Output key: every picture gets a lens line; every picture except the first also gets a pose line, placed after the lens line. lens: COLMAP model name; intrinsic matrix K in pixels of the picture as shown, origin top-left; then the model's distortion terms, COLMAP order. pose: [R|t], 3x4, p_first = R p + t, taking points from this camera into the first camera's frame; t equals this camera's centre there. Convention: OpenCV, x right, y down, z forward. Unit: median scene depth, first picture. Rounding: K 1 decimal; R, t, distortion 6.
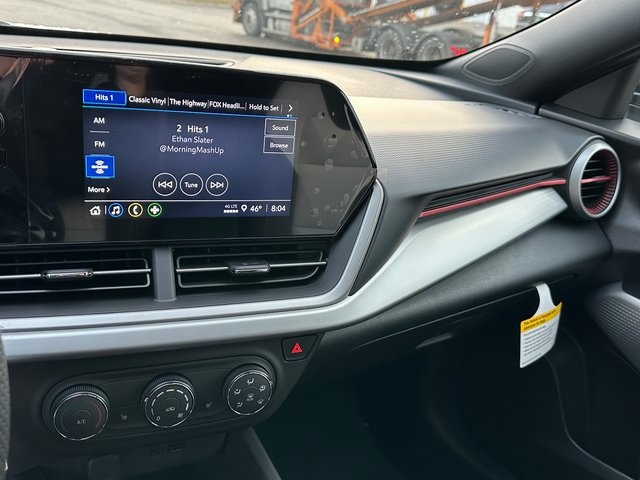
lens RADIAL K [[604.1, 0, 313.6], [0, 604.1, 239.2], [0, 0, 1]] dist [0.124893, -0.000033]
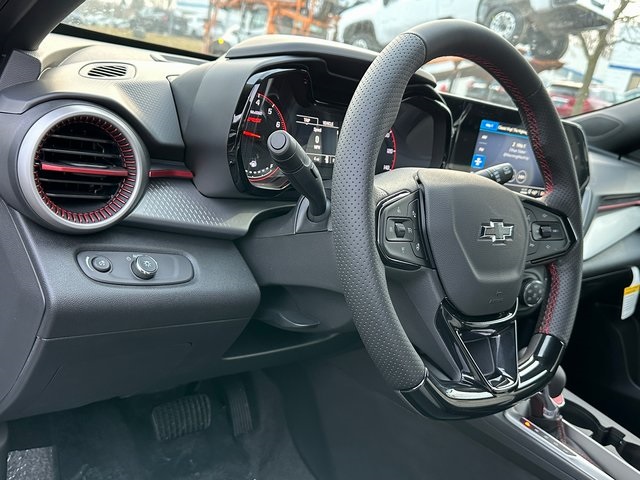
lens RADIAL K [[601.6, 0, 317.7], [0, 601.6, 242.1], [0, 0, 1]] dist [0.143023, -0.354437]
pose [[0.993160, 0.064882, 0.097080, -0.930845], [-0.057971, 0.995690, -0.072391, 0.272062], [-0.101358, 0.066268, 0.992640, -0.732324]]
